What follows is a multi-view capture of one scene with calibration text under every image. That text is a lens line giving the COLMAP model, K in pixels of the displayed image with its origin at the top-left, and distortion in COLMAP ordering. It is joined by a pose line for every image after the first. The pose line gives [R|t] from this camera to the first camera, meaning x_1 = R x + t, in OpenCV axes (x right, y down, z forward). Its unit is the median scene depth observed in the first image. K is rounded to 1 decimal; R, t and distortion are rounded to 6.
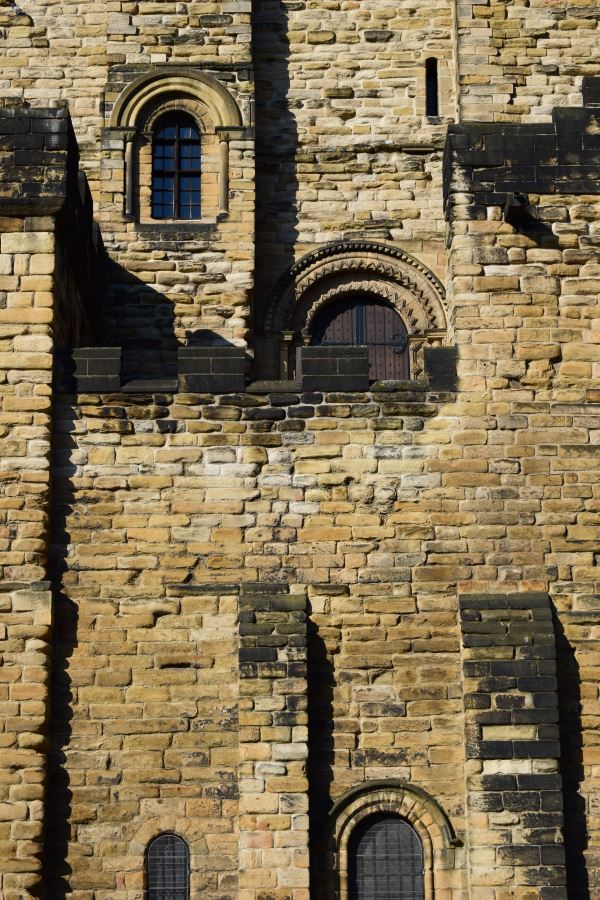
lens RADIAL K [[1997.4, 0, 336.7], [0, 1997.4, 451.9], [0, 0, 1]] dist [0.049136, 0.229337]
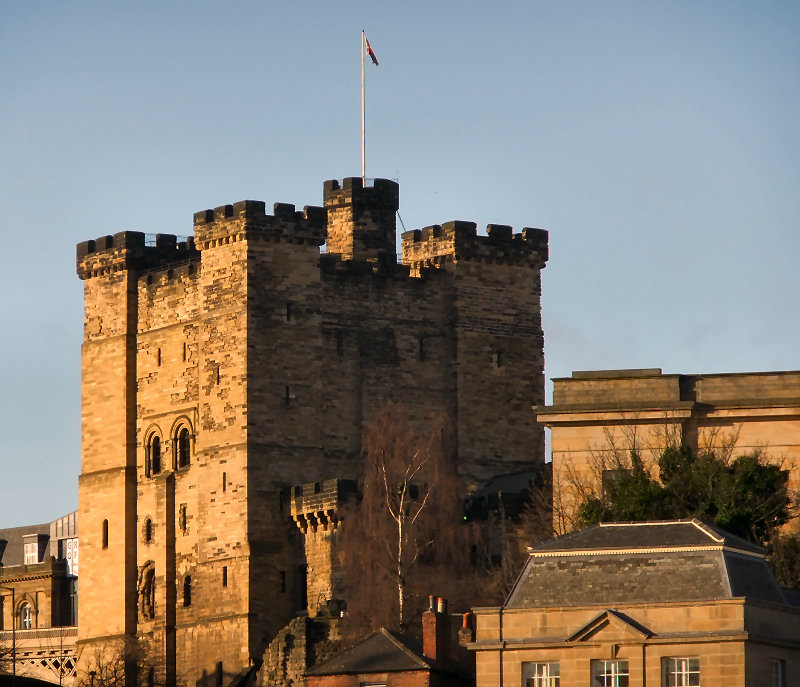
lens RADIAL K [[4798.6, 0, 424.0], [0, 4798.6, 343.6], [0, 0, 1]] dist [0.372166, -10.942271]
pose [[0.839238, 0.085852, 0.536945, -5.080968], [-0.157339, 0.983557, 0.088659, -1.255230], [-0.520504, -0.158888, 0.838946, -6.620022]]
